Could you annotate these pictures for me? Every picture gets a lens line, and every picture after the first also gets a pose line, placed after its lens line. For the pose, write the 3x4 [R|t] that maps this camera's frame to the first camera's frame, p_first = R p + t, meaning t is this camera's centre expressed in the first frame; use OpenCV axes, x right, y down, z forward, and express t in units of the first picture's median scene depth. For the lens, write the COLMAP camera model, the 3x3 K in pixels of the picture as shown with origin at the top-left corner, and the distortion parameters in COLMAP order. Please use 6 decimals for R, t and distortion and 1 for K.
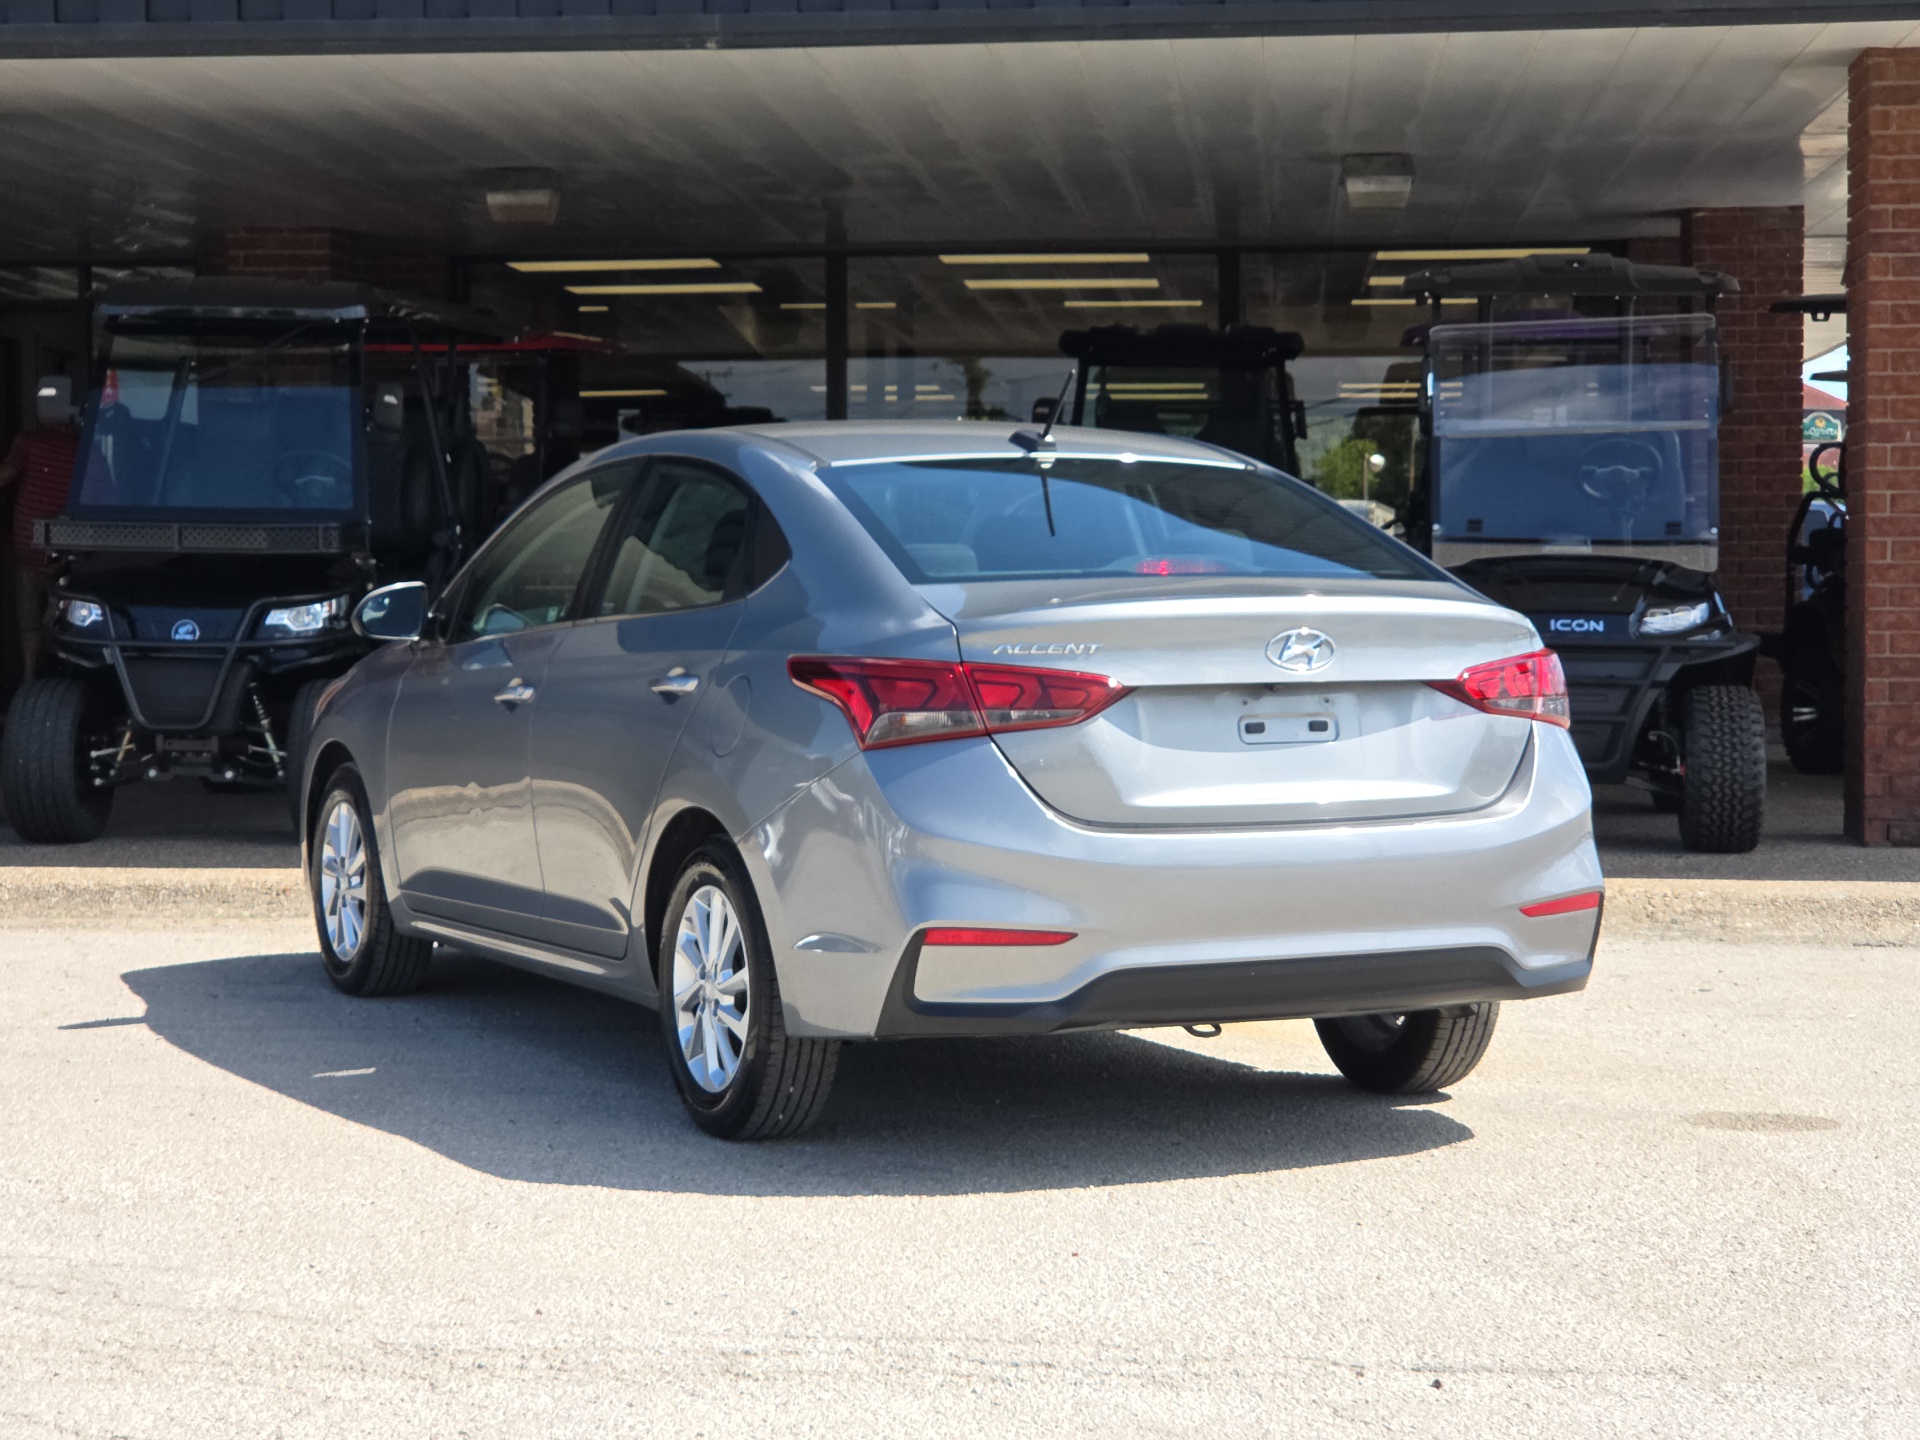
lens RADIAL K [[3862.0, 0, 961.4], [0, 3862.0, 721.7], [0, 0, 1]] dist [-0.142084, 0.000000]
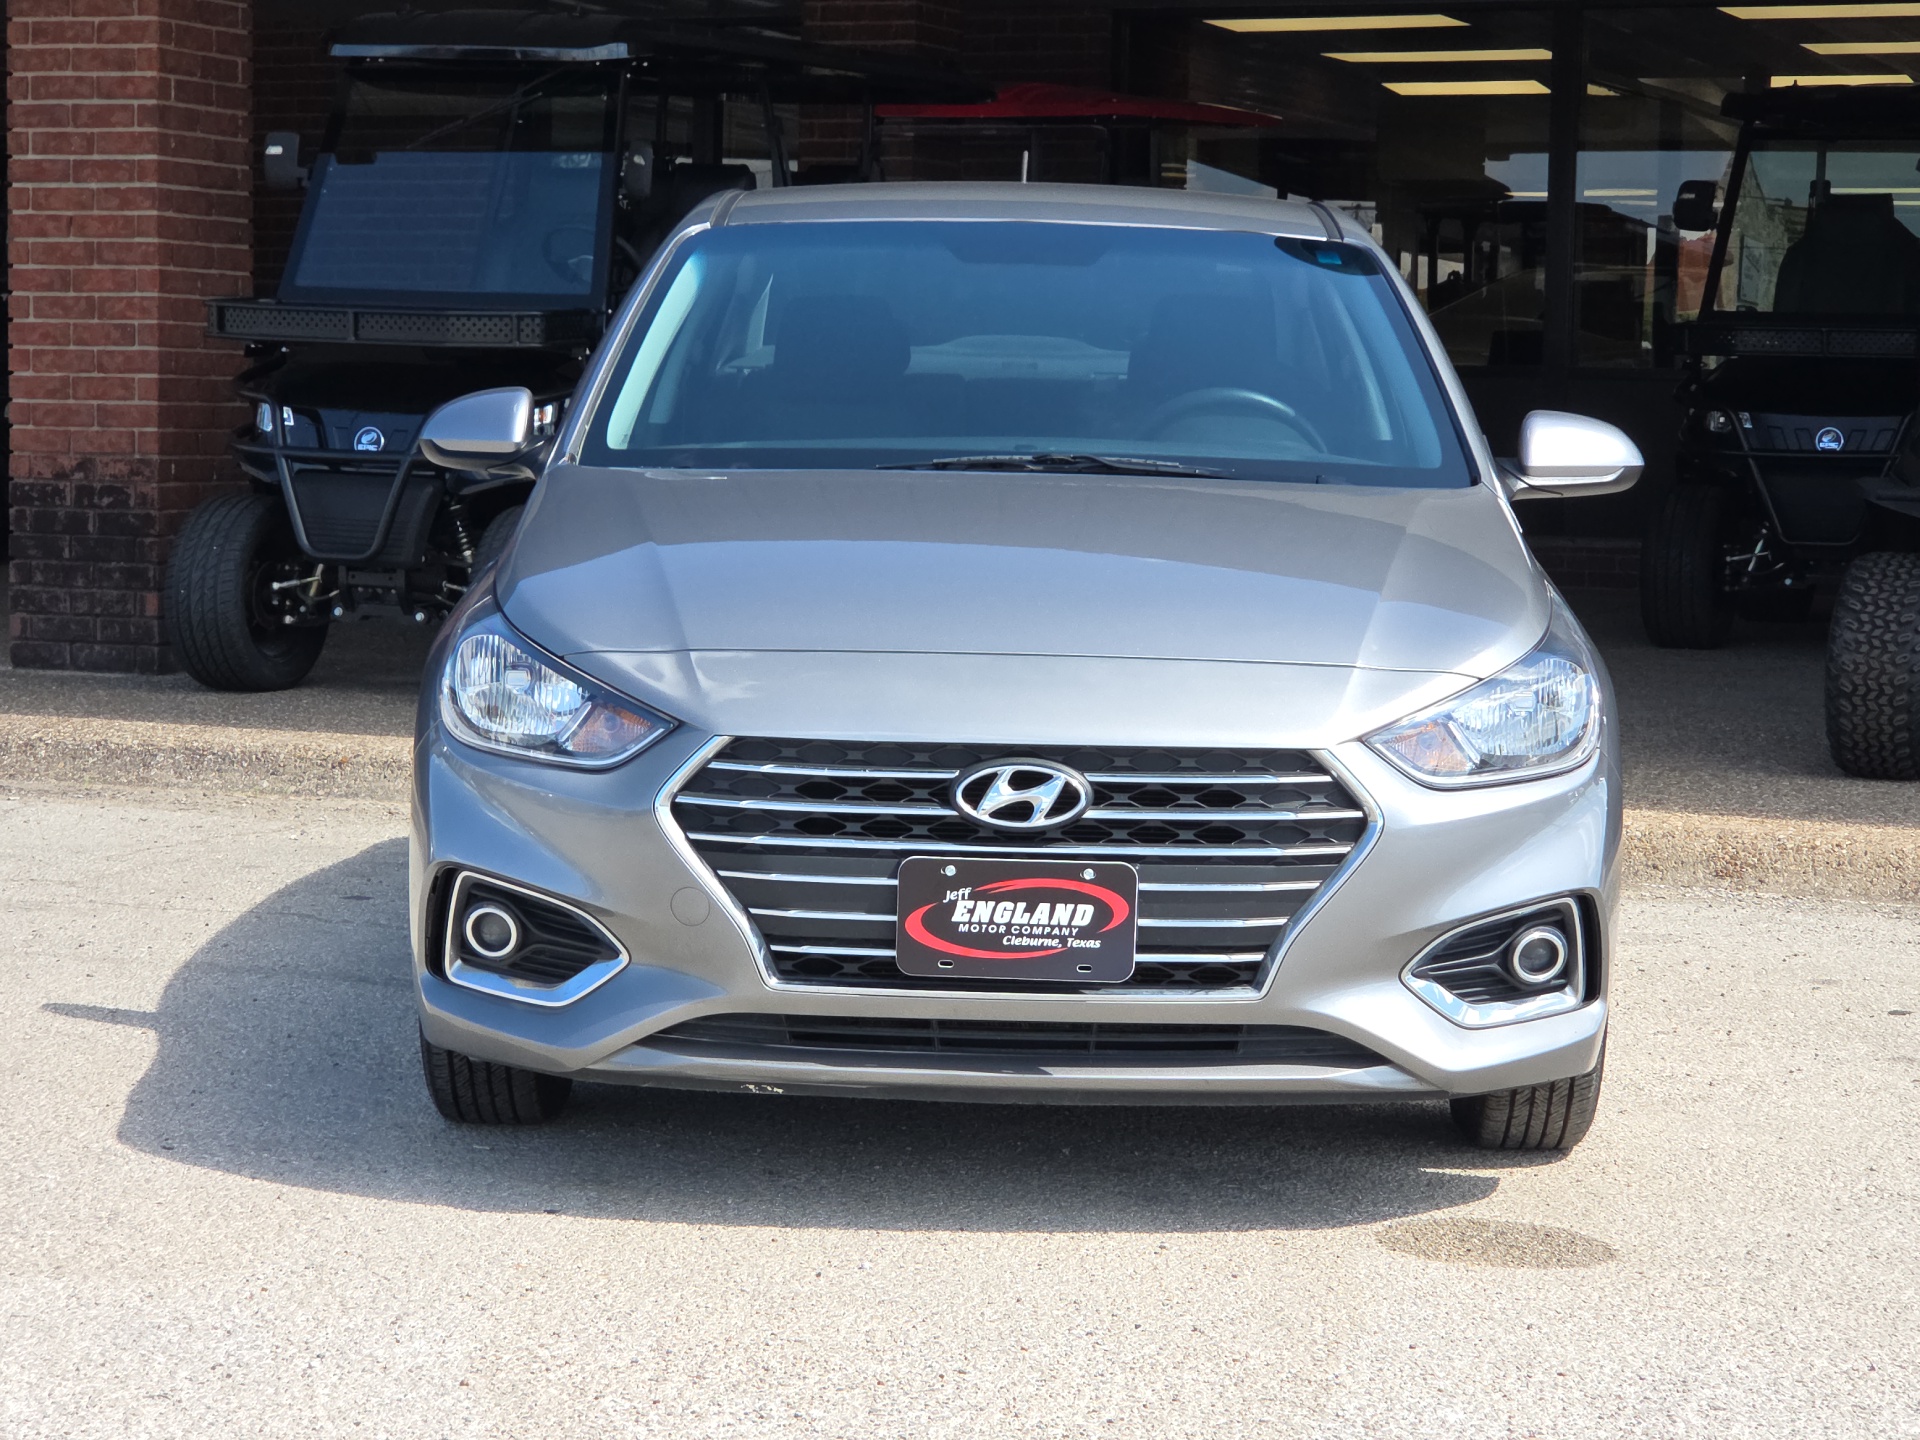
lens RADIAL K [[4109.5, 0, 924.5], [0, 4109.5, 810.4], [0, 0, 1]] dist [0.016230, 0.000000]
pose [[0.948147, 0.051053, -0.313704, 0.195536], [-0.032329, 0.997387, 0.064606, -0.005372], [0.316182, -0.051114, 0.947321, 0.201078]]
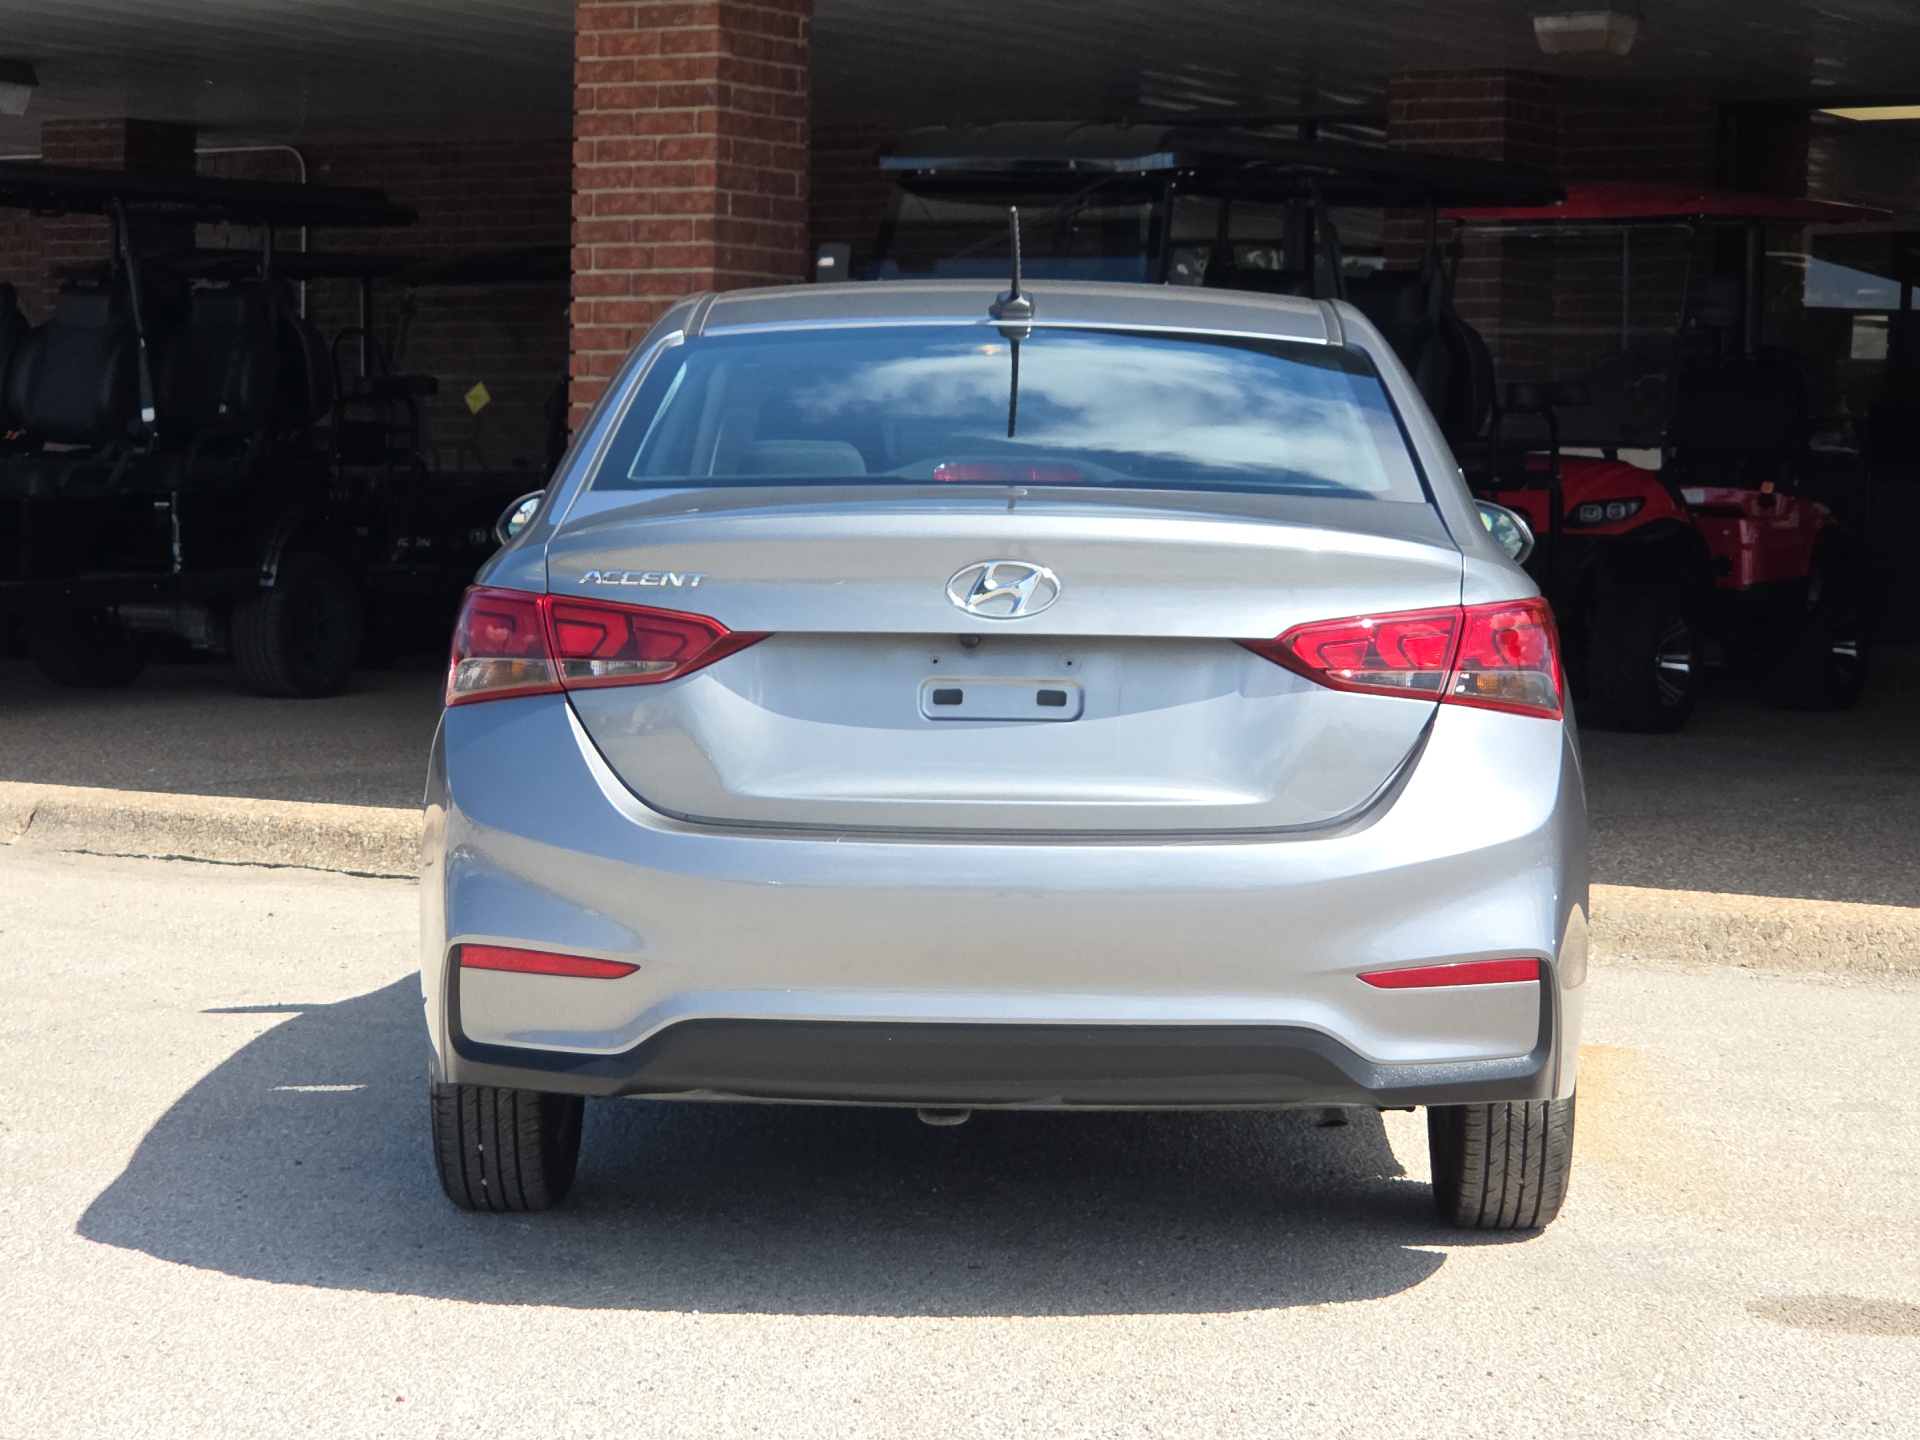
lens RADIAL K [[4488.1, 0, 968.6], [0, 4488.1, 716.8], [0, 0, 1]] dist [-0.073017, 0.000000]
pose [[0.892957, 0.039297, -0.448423, 0.250446], [-0.034975, 0.999228, 0.017918, -0.005433], [0.448780, -0.000316, 0.893642, 0.141085]]
